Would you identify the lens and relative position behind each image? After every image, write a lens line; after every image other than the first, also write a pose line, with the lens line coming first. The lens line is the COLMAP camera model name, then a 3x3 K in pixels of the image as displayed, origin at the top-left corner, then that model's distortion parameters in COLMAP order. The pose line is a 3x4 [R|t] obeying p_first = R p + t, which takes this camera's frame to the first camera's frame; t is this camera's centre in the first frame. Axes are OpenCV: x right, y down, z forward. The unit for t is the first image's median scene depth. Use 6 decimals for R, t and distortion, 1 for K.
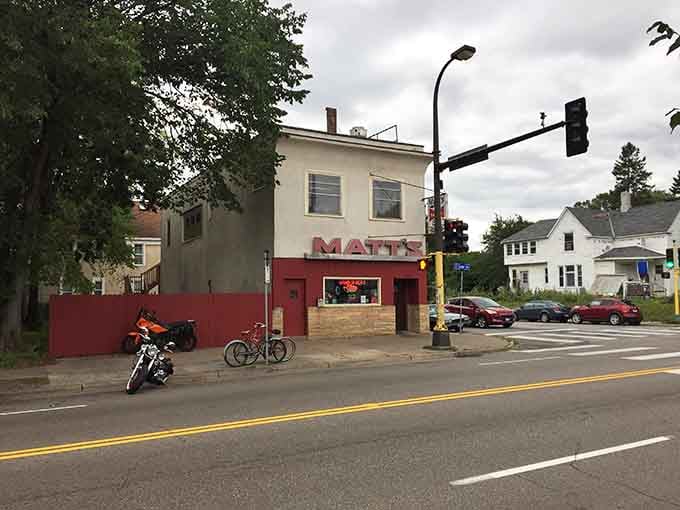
lens RADIAL K [[516.4, 0, 340.0], [0, 516.4, 255.0], [0, 0, 1]] dist [0.000455, 0.000020]
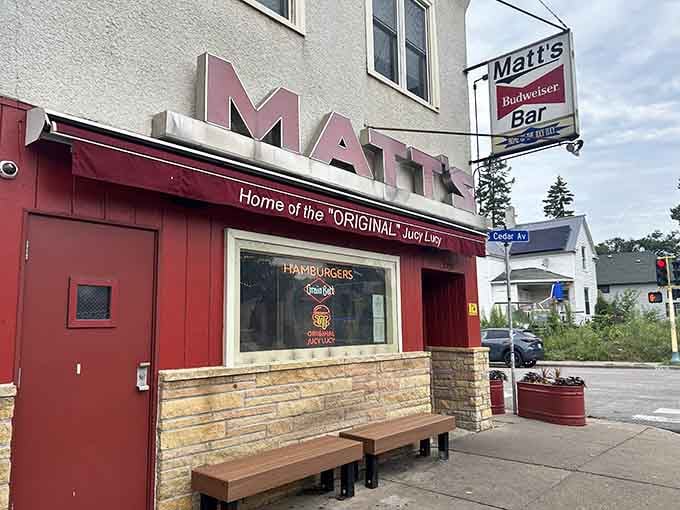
lens RADIAL K [[516.4, 0, 340.0], [0, 516.4, 255.0], [0, 0, 1]] dist [0.000455, 0.000020]
pose [[0.927973, 0.049649, 0.369326, -0.067829], [-0.025579, 0.997234, -0.069790, 0.062389], [-0.371770, 0.055316, 0.926676, 0.723205]]
